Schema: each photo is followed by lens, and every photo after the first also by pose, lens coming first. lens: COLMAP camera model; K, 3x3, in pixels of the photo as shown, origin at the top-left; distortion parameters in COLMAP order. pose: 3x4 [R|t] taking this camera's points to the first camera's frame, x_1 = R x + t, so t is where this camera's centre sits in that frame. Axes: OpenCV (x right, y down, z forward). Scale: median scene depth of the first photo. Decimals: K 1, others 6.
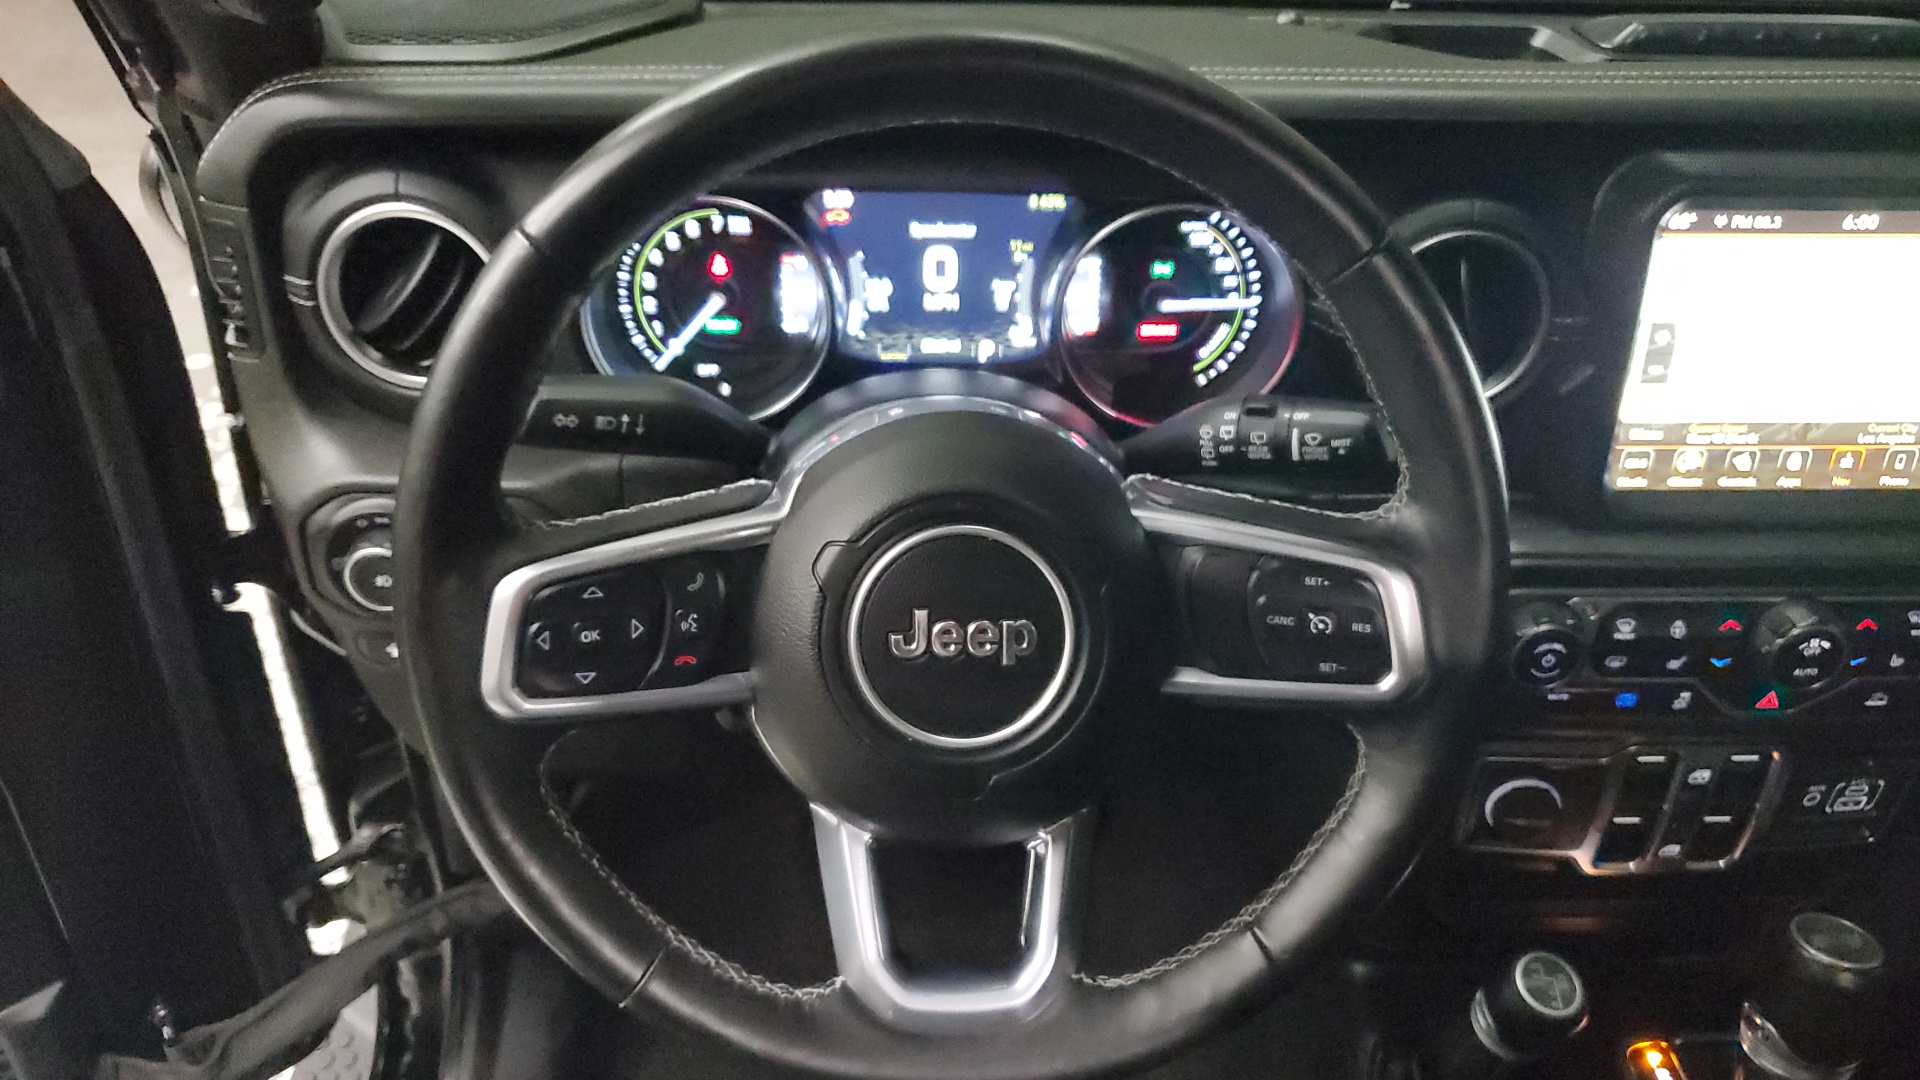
lens RADIAL K [[1531.2, 0, 972.5], [0, 1531.2, 526.1], [0, 0, 1]] dist [0.069607, -0.082562]
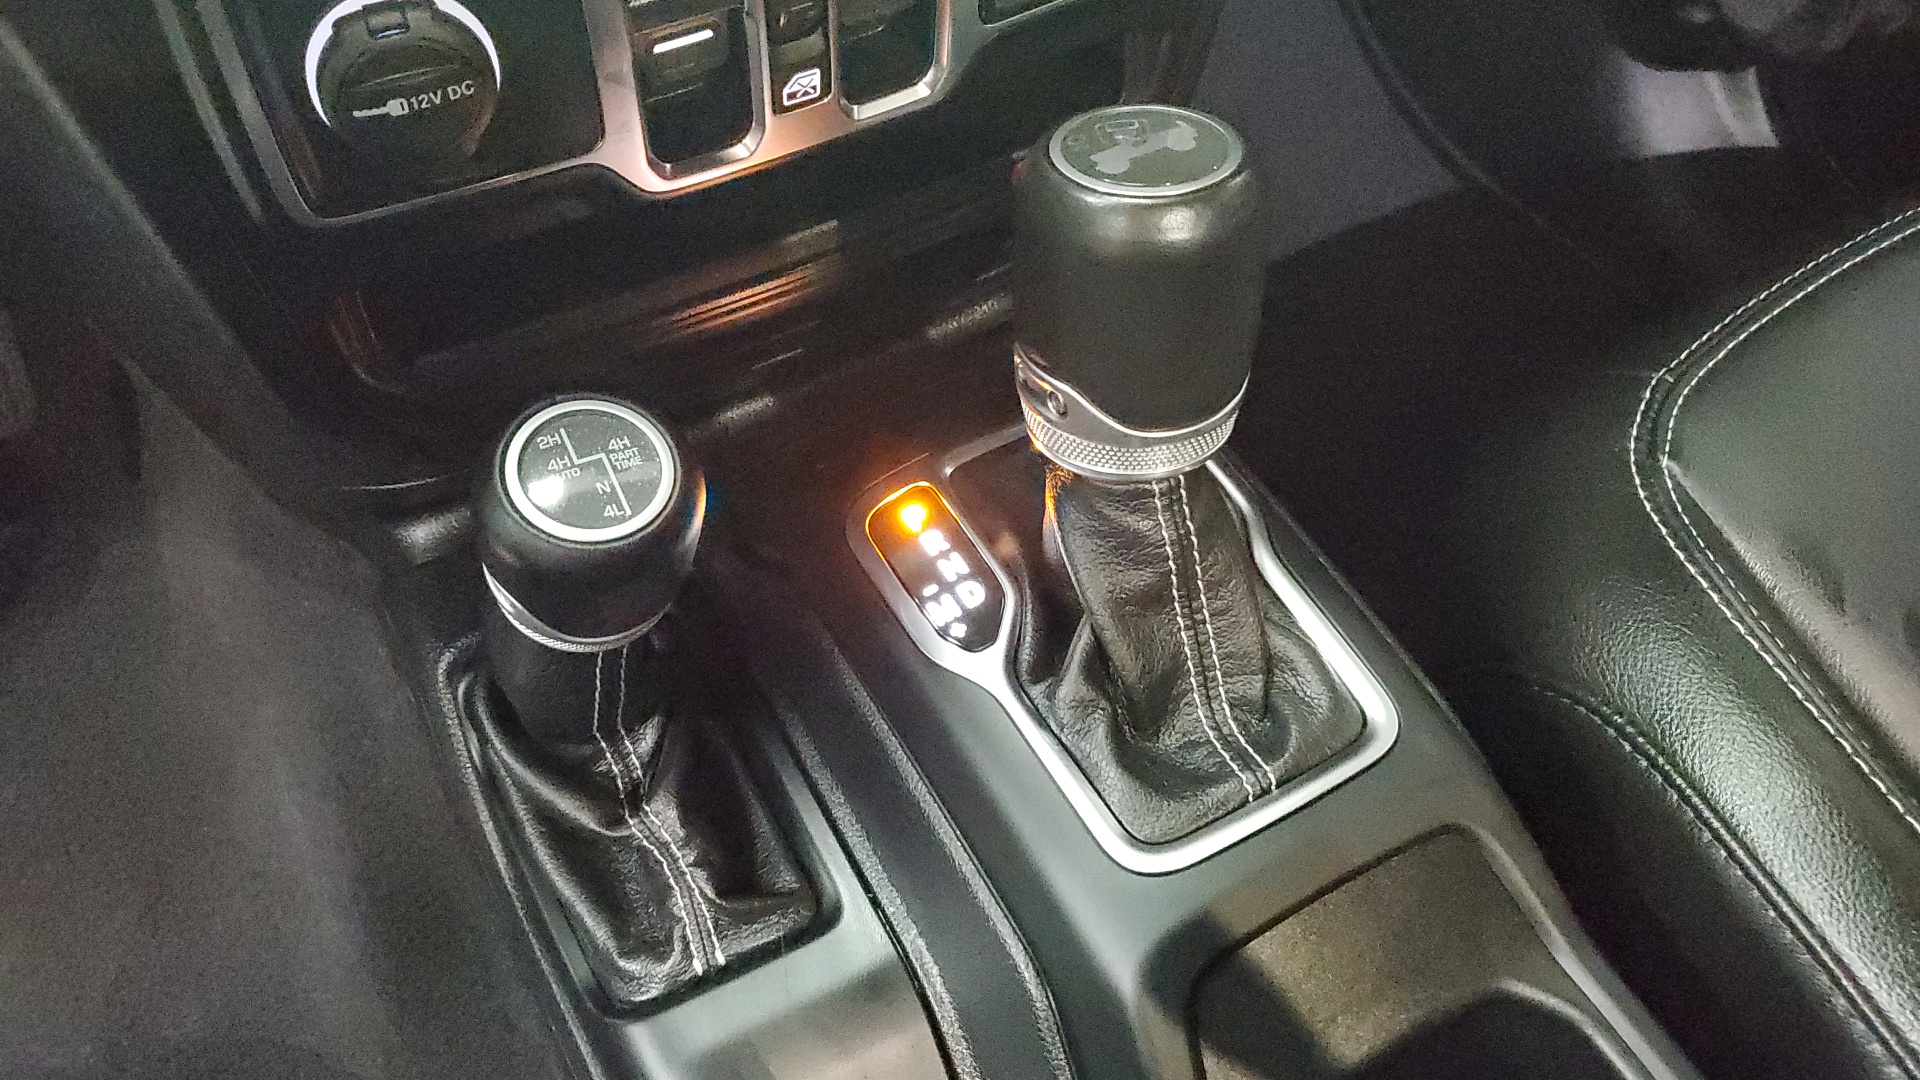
lens RADIAL K [[1531.2, 0, 956.4], [0, 1531.2, 554.0], [0, 0, 1]] dist [0.069607, -0.082562]
pose [[0.898707, -0.360962, 0.249063, 0.384863], [0.265213, 0.899642, 0.346851, 0.218604], [-0.349268, -0.245663, 0.904247, 0.640050]]
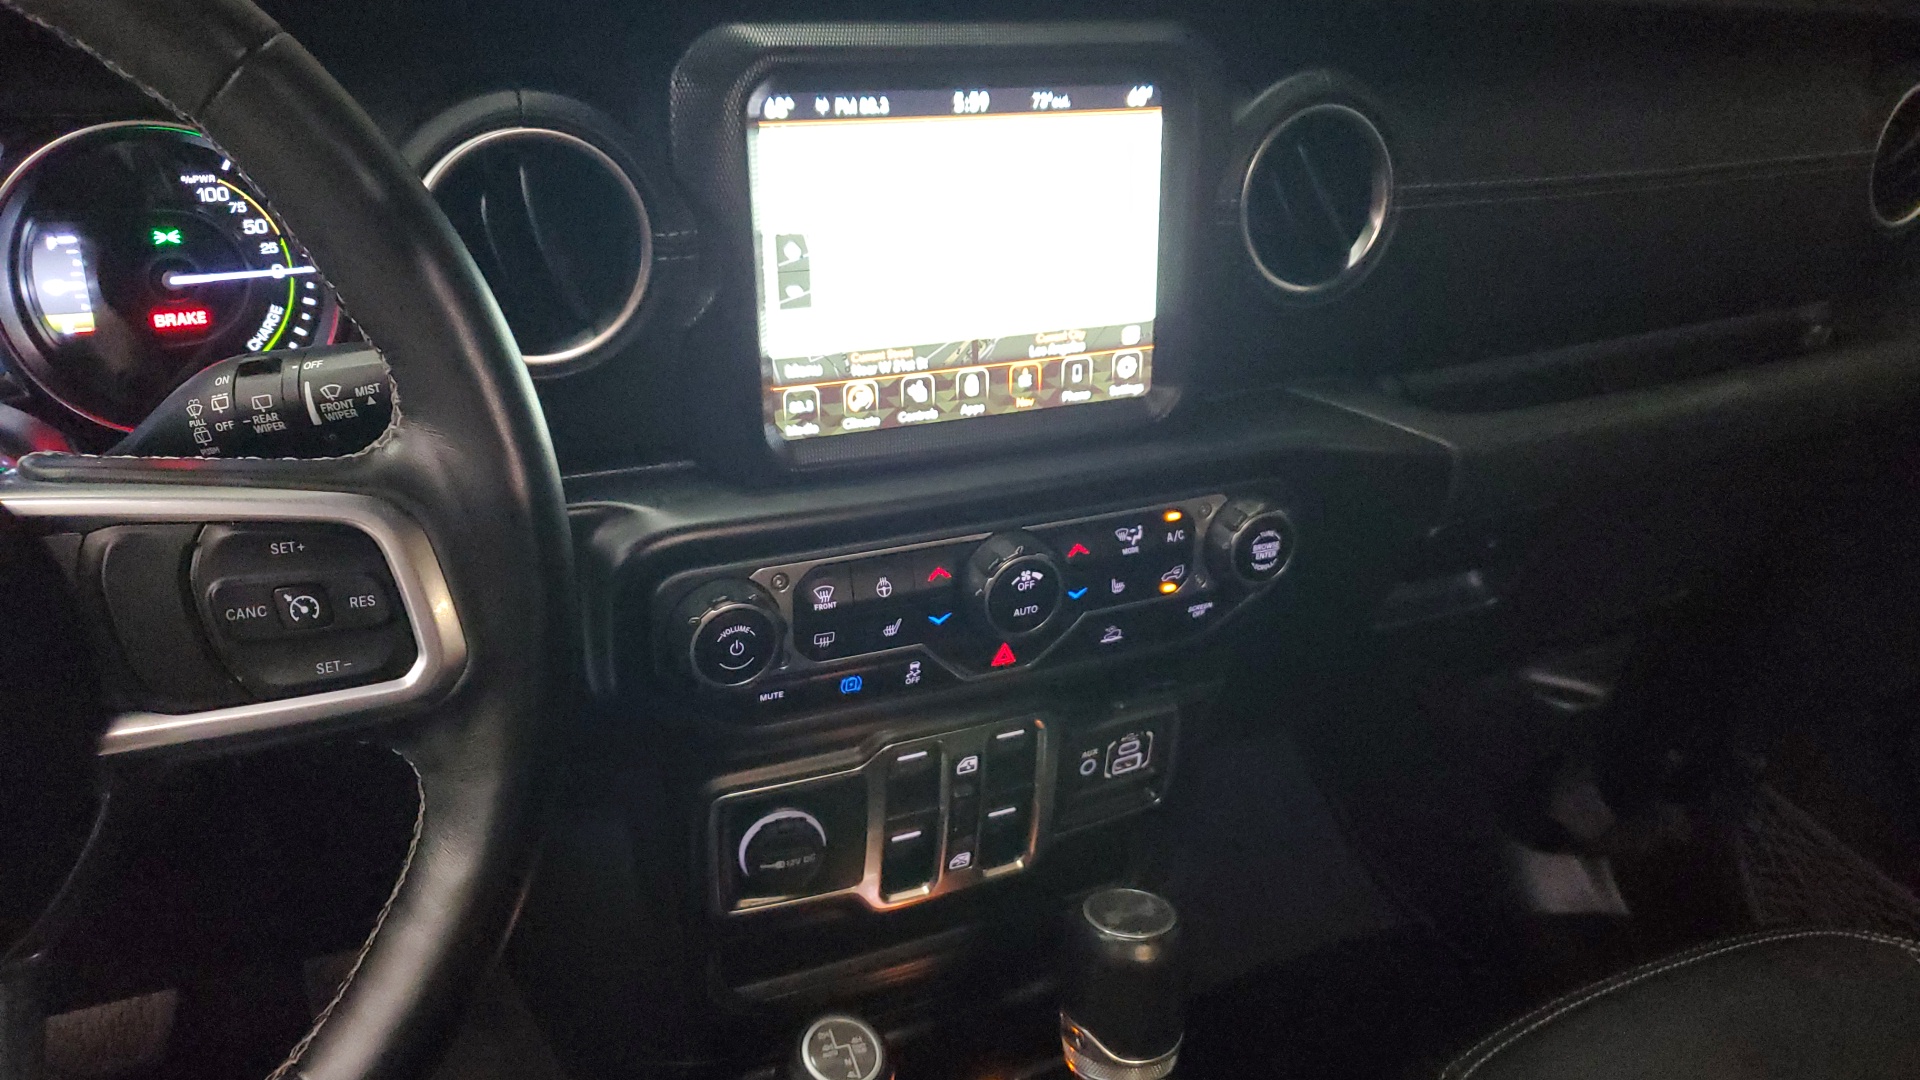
lens RADIAL K [[1531.2, 0, 971.0], [0, 1531.2, 534.9], [0, 0, 1]] dist [0.069607, -0.082562]
pose [[0.924442, -0.150160, 0.350514, 0.207344], [0.187943, 0.979221, -0.076181, 0.111185], [-0.331791, 0.136302, 0.933454, 0.186328]]
